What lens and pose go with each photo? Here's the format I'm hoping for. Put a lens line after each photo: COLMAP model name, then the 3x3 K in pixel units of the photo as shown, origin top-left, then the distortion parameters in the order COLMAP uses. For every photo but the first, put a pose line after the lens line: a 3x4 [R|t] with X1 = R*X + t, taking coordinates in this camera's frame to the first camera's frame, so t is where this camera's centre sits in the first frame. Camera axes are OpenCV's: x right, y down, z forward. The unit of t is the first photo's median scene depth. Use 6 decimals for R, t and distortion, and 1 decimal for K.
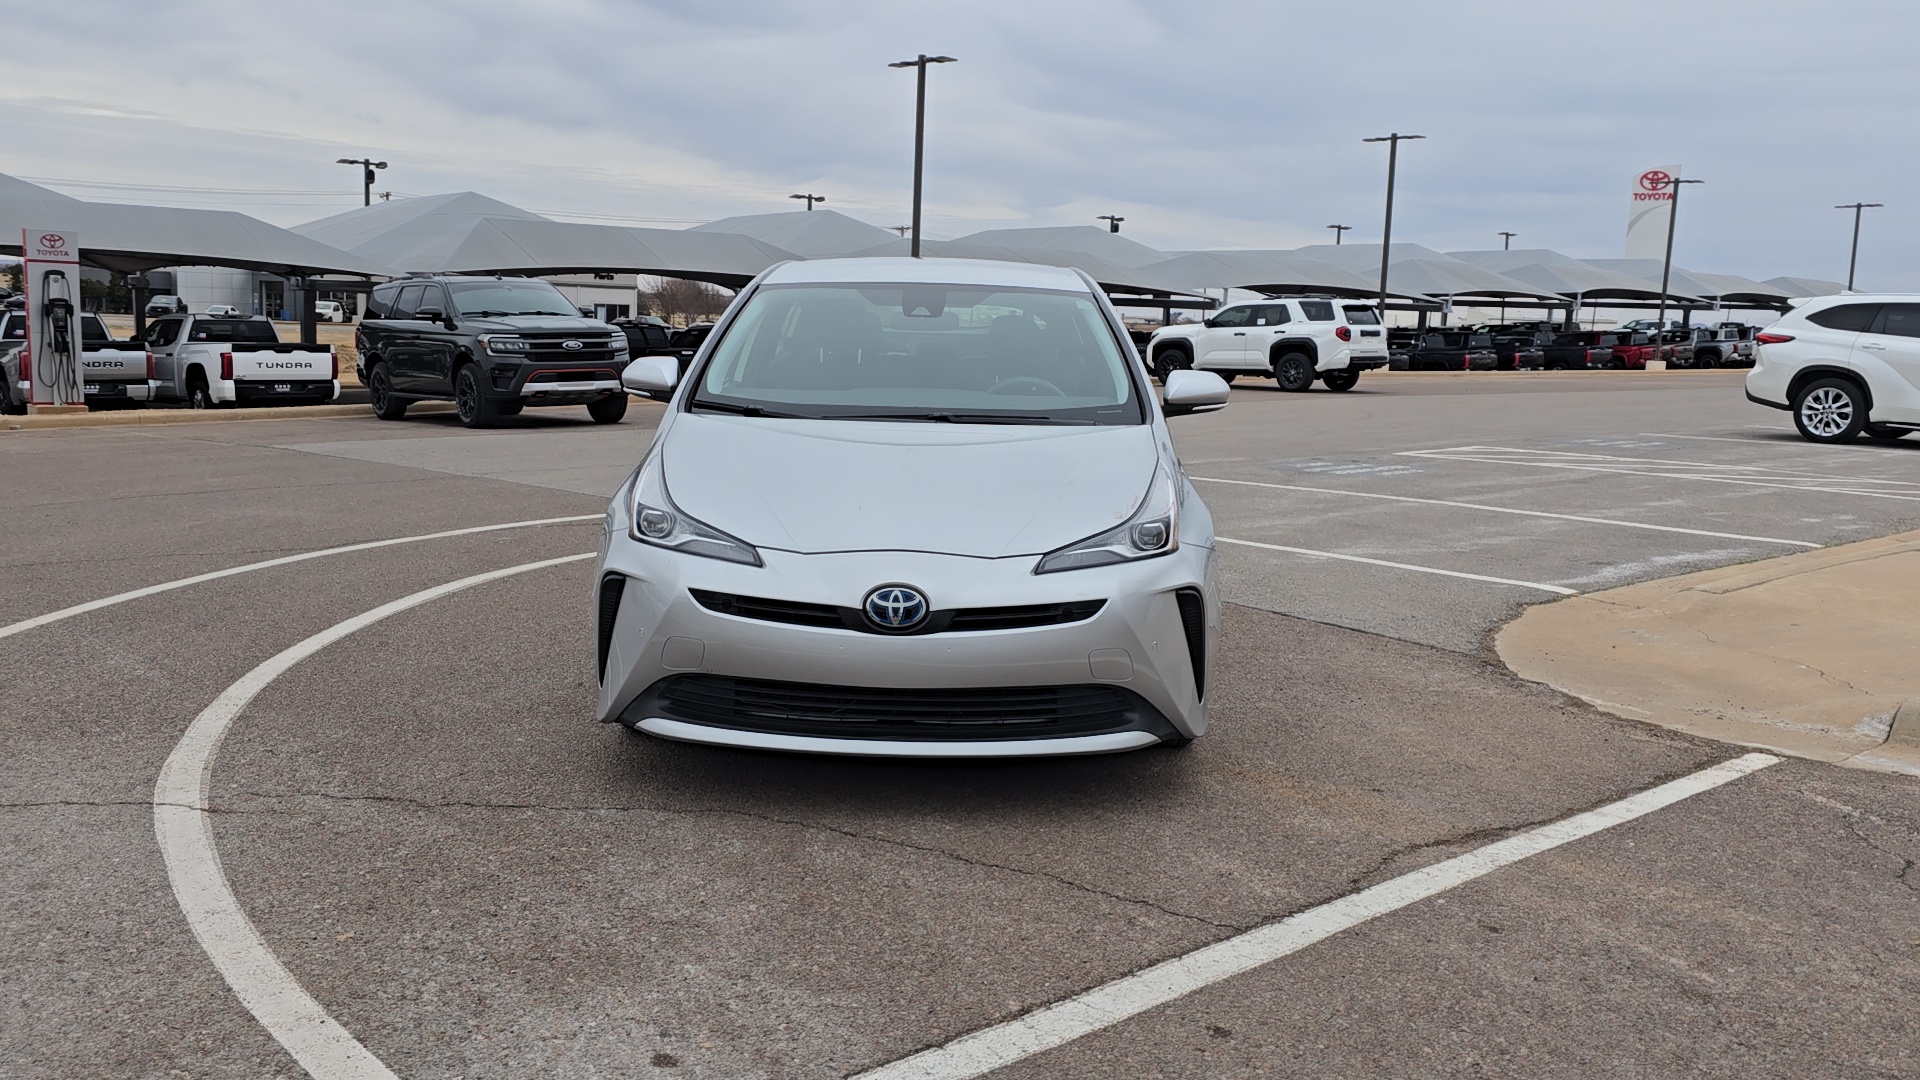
lens RADIAL K [[1593.4, 0, 968.1], [0, 1593.4, 537.1], [0, 0, 1]] dist [0.003178, -0.010065]
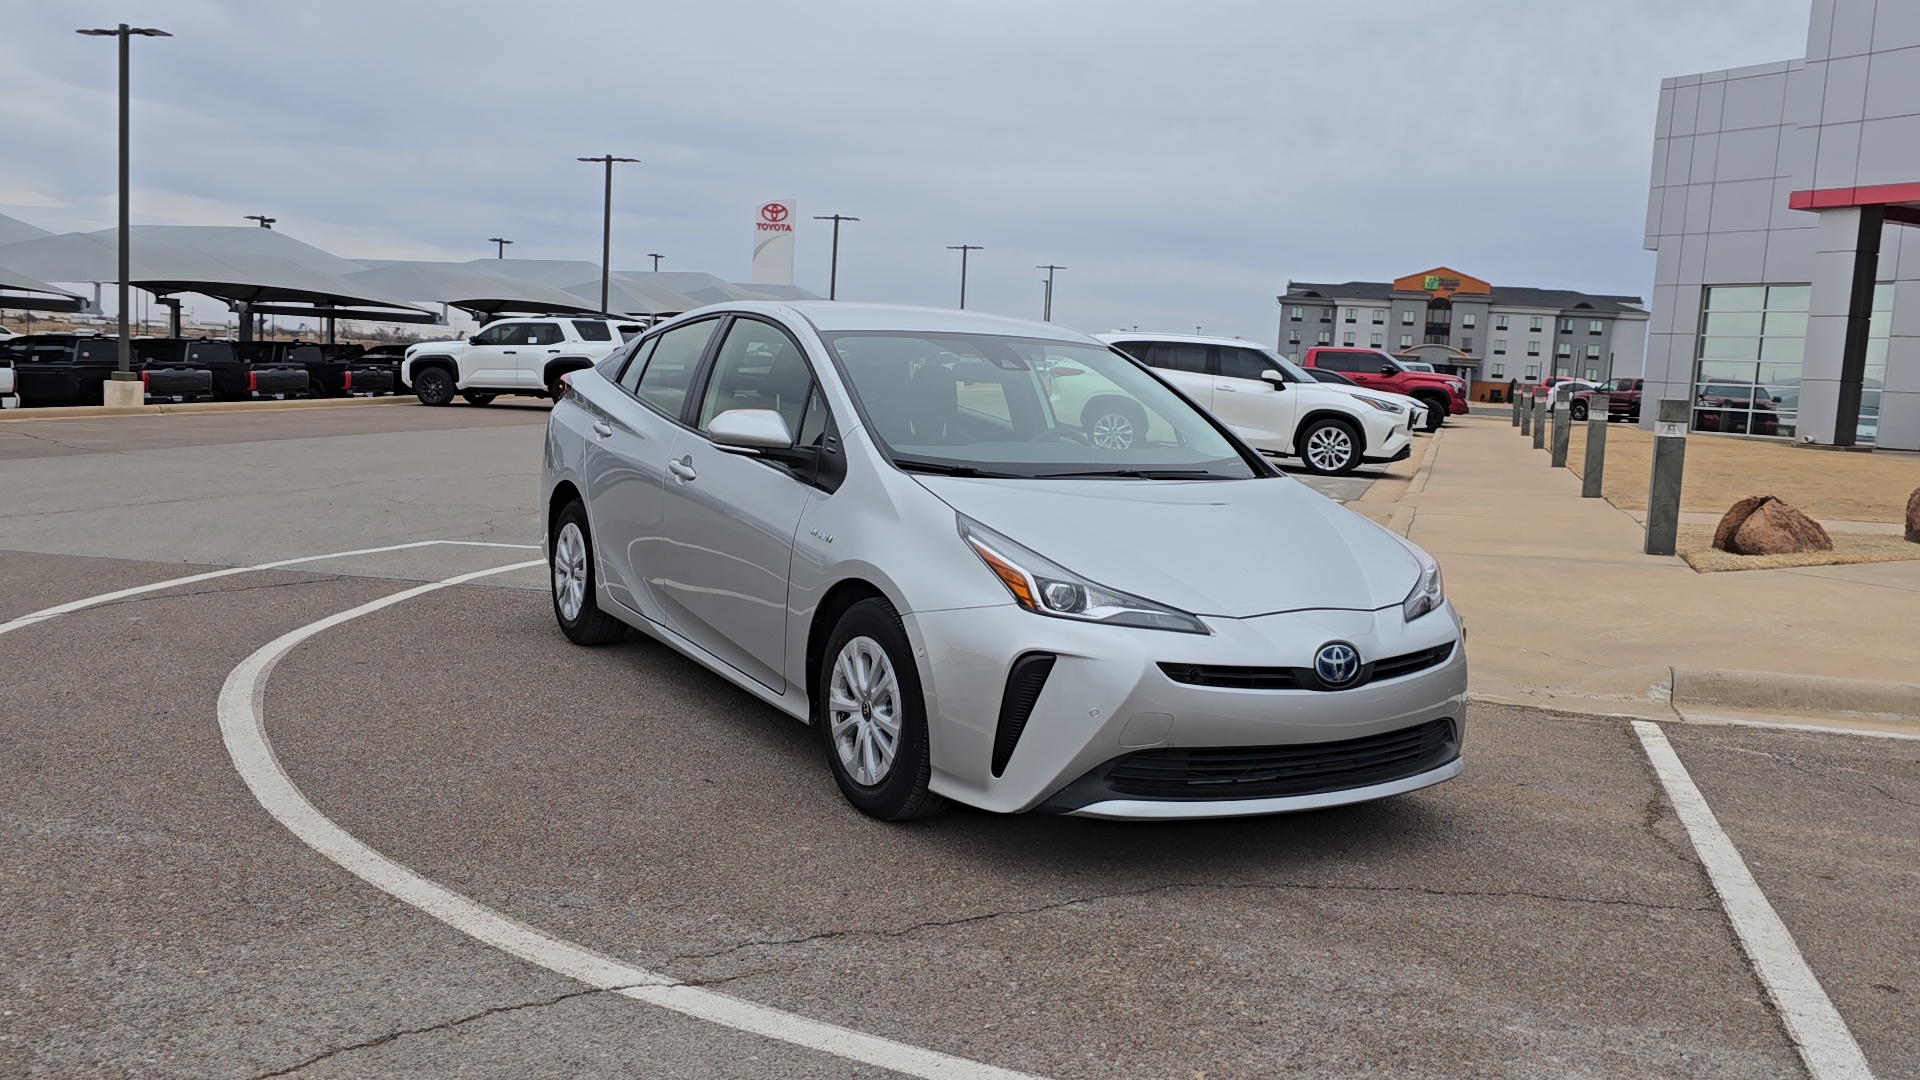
lens RADIAL K [[1593.4, 0, 955.1], [0, 1593.4, 538.3], [0, 0, 1]] dist [0.003178, -0.010065]
pose [[0.853954, -0.043764, 0.518504, -0.736997], [0.047513, 0.998852, 0.006057, -0.051553], [-0.518174, 0.019463, 0.855054, 0.221614]]
